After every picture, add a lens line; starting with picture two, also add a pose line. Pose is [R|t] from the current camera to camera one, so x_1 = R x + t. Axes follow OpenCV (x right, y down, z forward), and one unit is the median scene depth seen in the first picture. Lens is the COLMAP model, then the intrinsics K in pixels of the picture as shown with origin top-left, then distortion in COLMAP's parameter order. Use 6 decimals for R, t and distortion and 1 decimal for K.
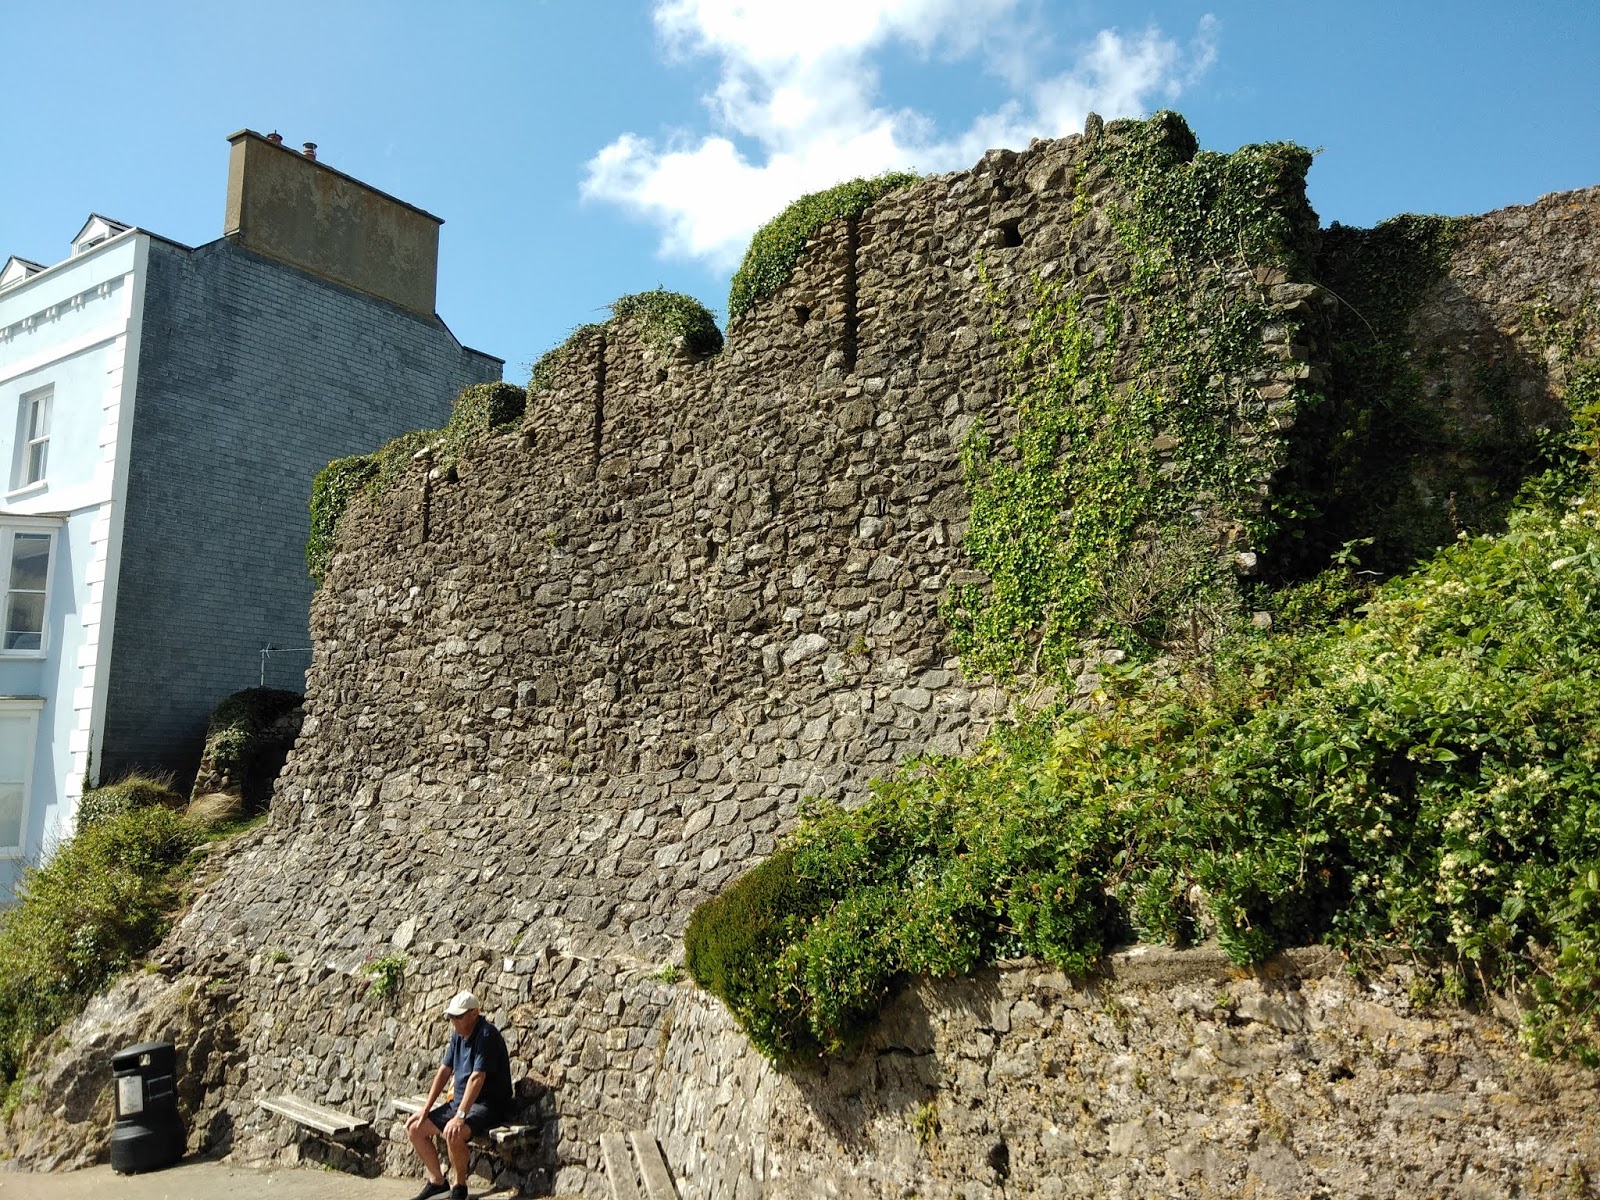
lens RADIAL K [[1243.7, 0, 798.4], [0, 1243.7, 595.2], [0, 0, 1]] dist [0.005420, -0.011548]
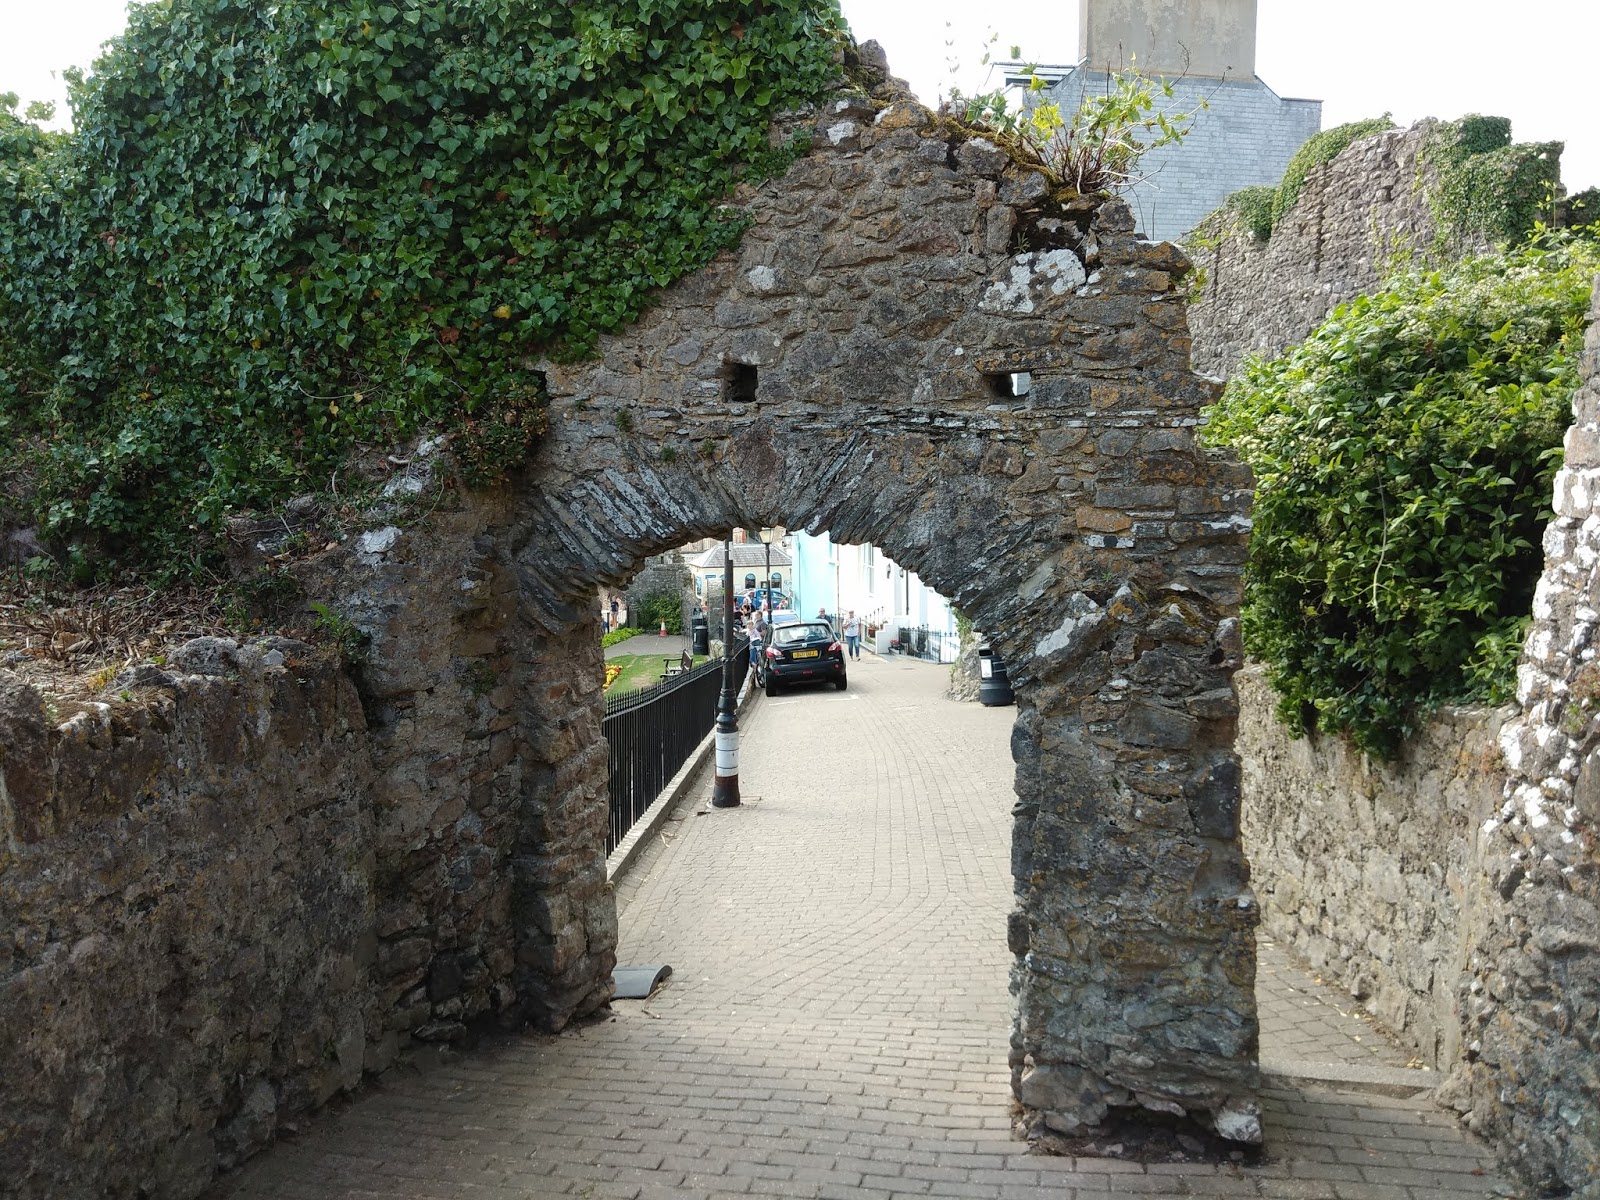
lens RADIAL K [[1243.7, 0, 800.1], [0, 1243.7, 600.6], [0, 0, 1]] dist [0.005420, -0.011548]
pose [[0.718806, 0.096636, -0.688462, 0.570826], [0.112603, 0.961033, 0.252462, -0.217188], [0.686031, -0.258994, 0.679914, -0.478585]]
